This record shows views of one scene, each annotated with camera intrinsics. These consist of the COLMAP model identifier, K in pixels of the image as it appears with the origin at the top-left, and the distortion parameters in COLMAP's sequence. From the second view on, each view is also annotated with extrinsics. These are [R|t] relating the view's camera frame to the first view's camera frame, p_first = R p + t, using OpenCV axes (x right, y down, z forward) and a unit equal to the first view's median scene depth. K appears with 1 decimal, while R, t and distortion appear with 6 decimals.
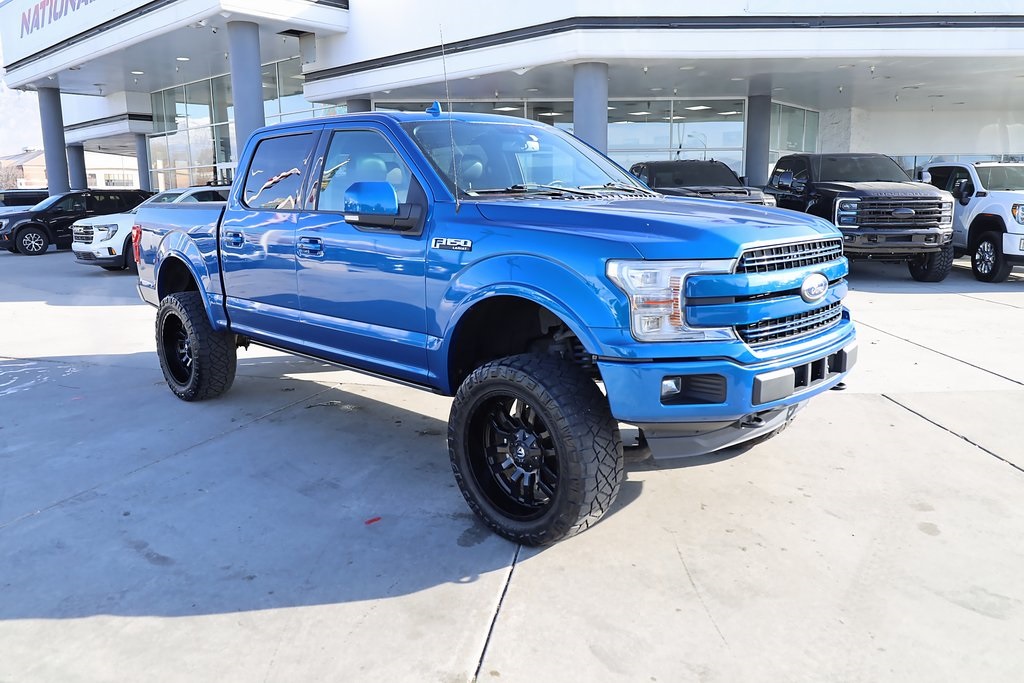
lens RADIAL K [[762.8, 0, 512.0], [0, 762.8, 341.5], [0, 0, 1]] dist [-0.007193, -0.006603]
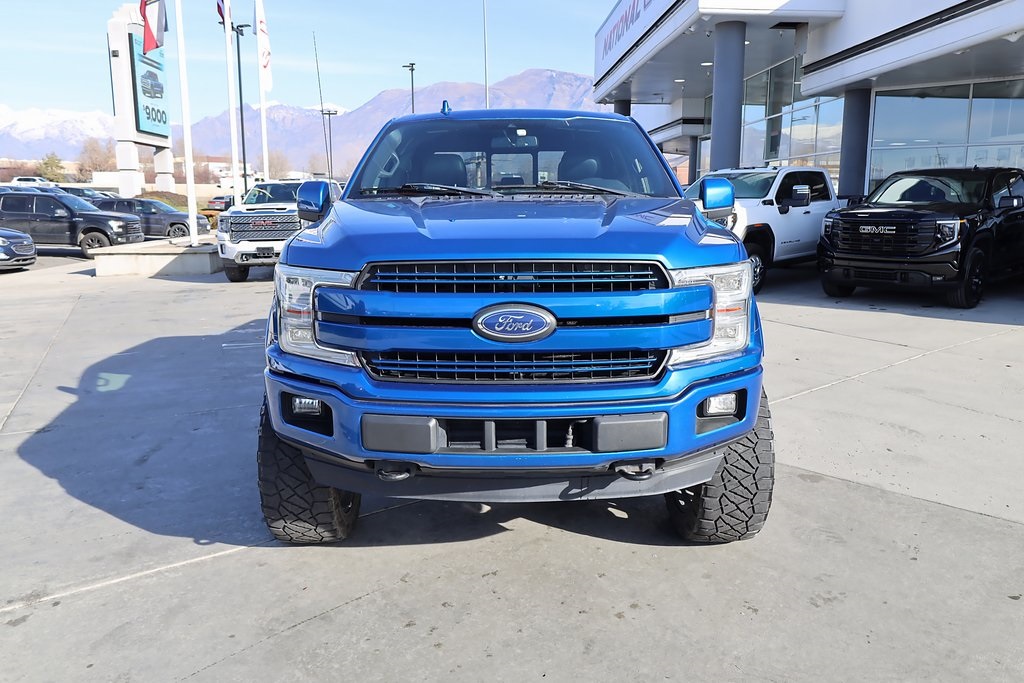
lens RADIAL K [[762.8, 0, 512.0], [0, 762.8, 341.5], [0, 0, 1]] dist [-0.007193, -0.006603]
pose [[0.711055, 0.140186, -0.689020, 0.499380], [-0.139079, 0.988604, 0.057612, -0.052075], [0.689244, 0.054863, 0.722449, 0.249934]]
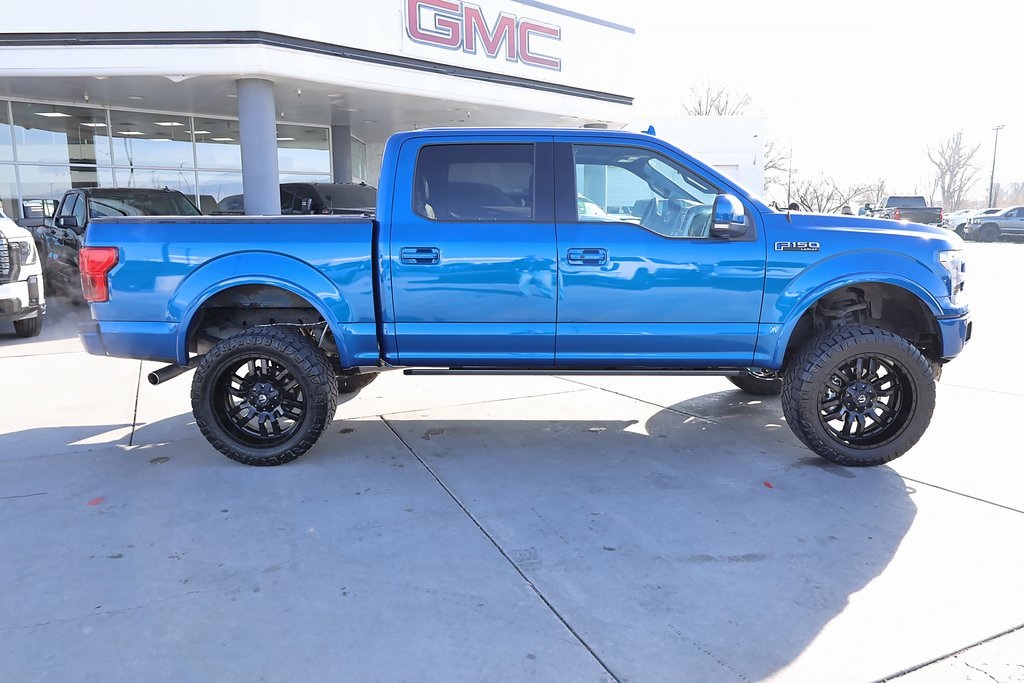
lens RADIAL K [[729.8, 0, 512.0], [0, 729.8, 341.5], [0, 0, 1]] dist [-0.006062, -0.000697]
pose [[0.726290, -0.110582, 0.678436, -0.722328], [0.126429, 0.991627, 0.026284, -0.036962], [-0.675662, 0.066684, 0.734189, 0.259133]]
